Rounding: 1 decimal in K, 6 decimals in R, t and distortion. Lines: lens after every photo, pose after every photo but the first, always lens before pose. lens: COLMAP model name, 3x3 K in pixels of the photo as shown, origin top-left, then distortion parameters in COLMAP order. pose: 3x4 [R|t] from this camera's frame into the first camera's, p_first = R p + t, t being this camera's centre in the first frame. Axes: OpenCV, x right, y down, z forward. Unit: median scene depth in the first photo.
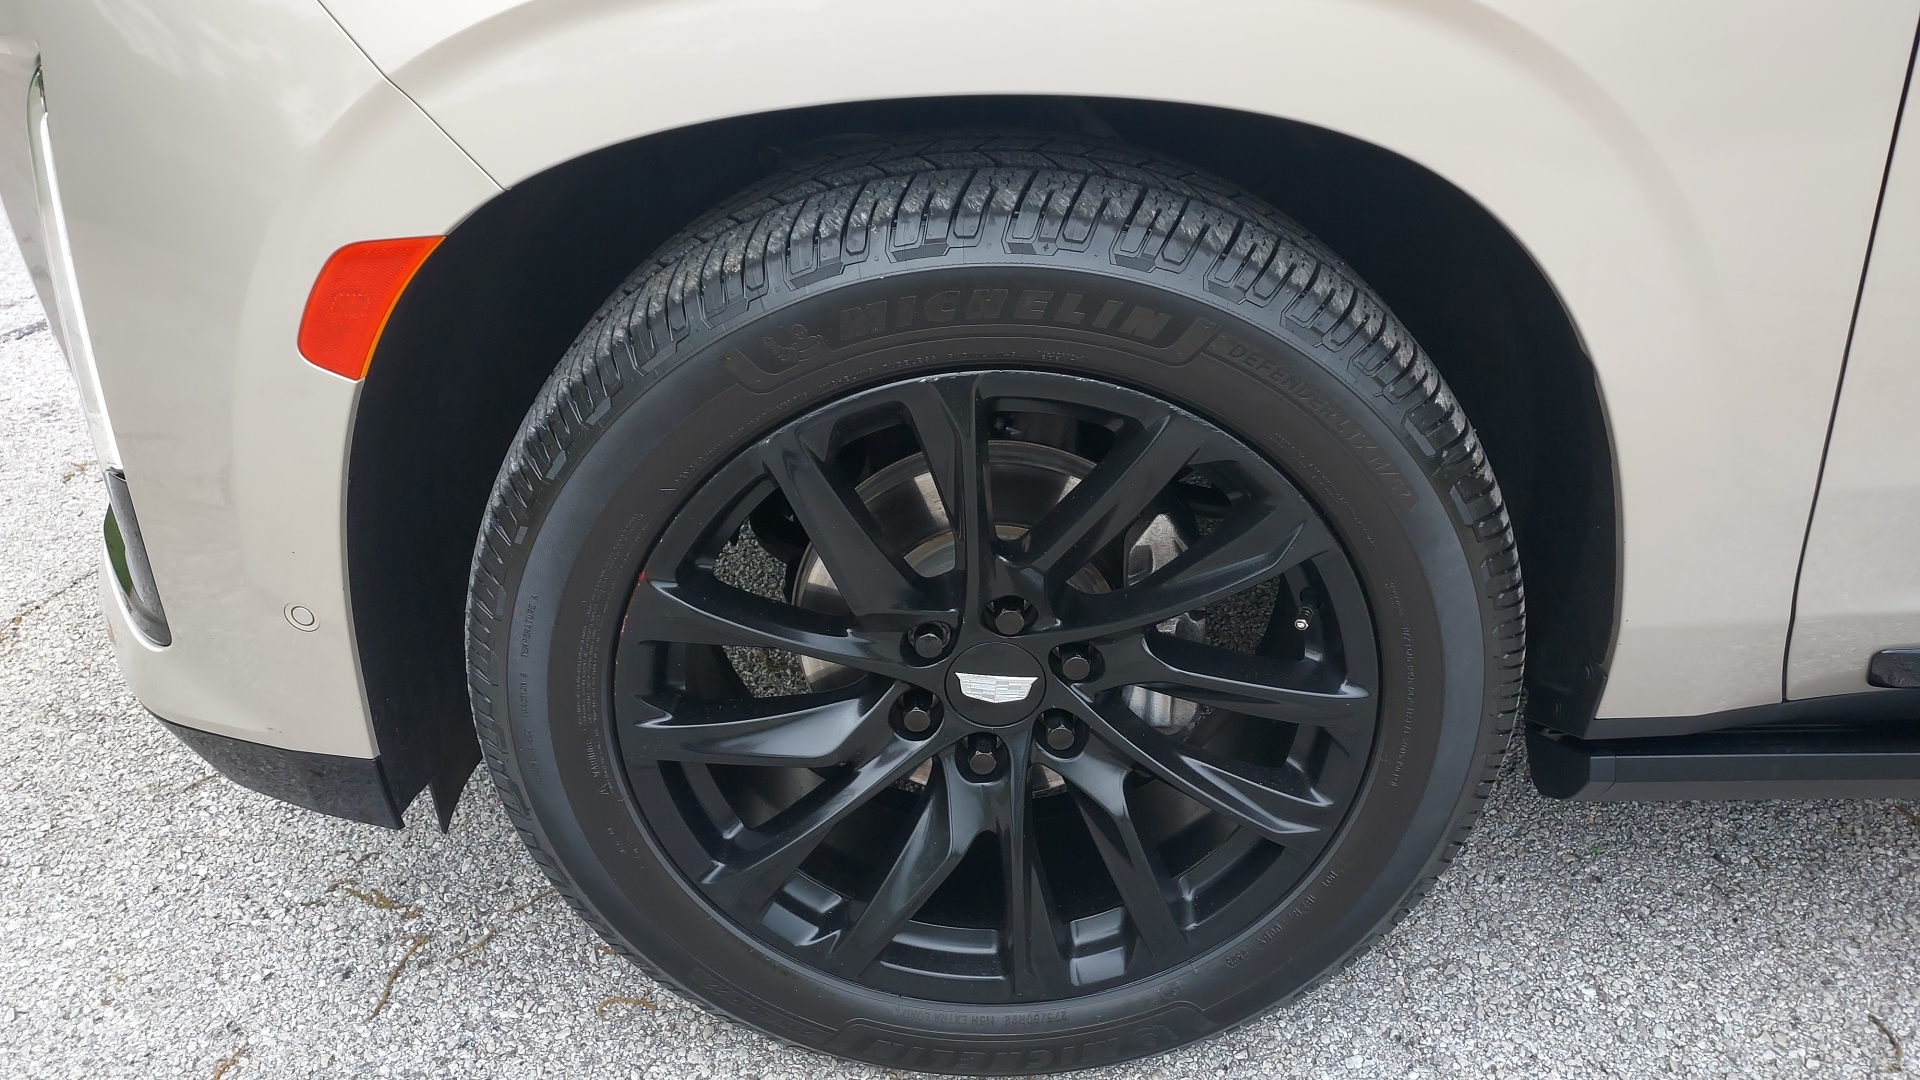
lens RADIAL K [[1398.3, 0, 999.5], [0, 1398.3, 541.5], [0, 0, 1]] dist [0.022708, 0.001559]
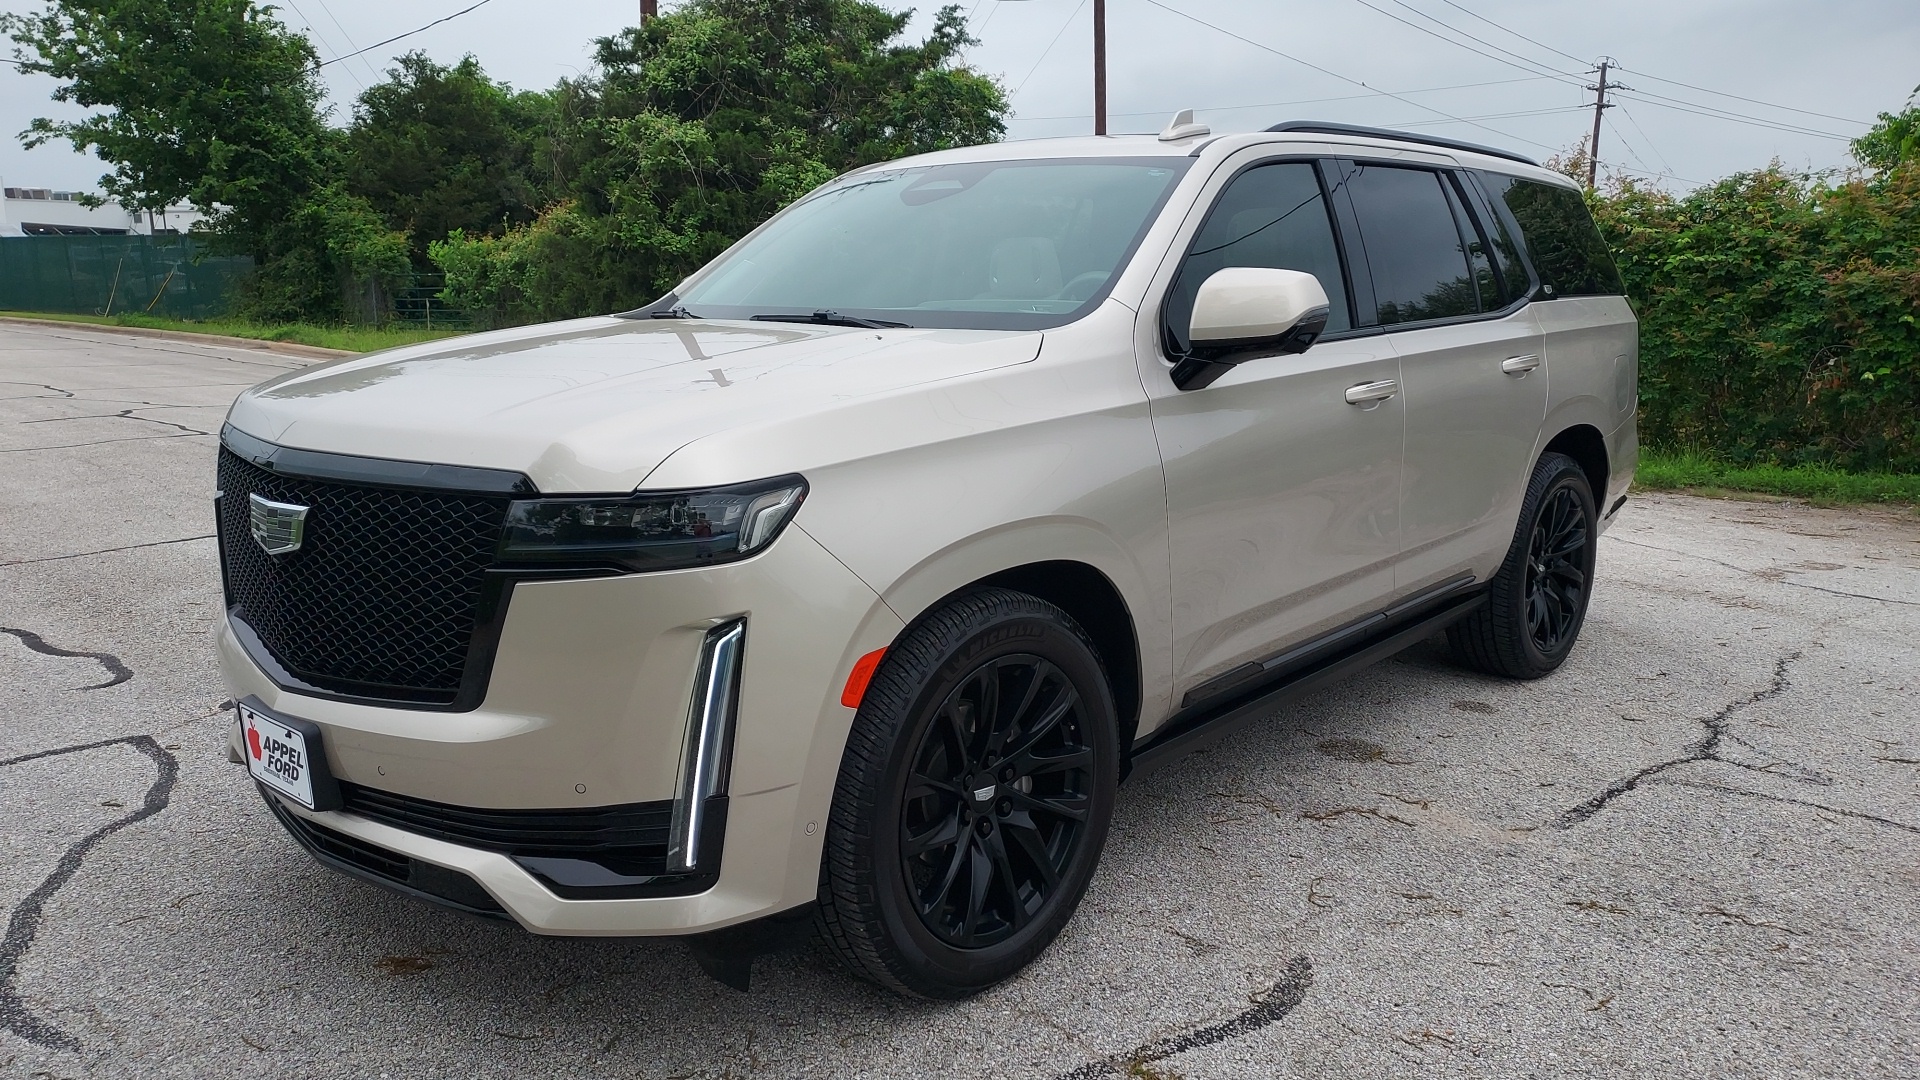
lens RADIAL K [[1398.3, 0, 999.5], [0, 1398.3, 541.5], [0, 0, 1]] dist [0.022708, 0.001559]
pose [[0.667394, -0.156542, 0.728066, -1.782598], [0.376093, 0.914672, -0.148088, 0.073744], [-0.642759, 0.372653, 0.669321, -0.886732]]
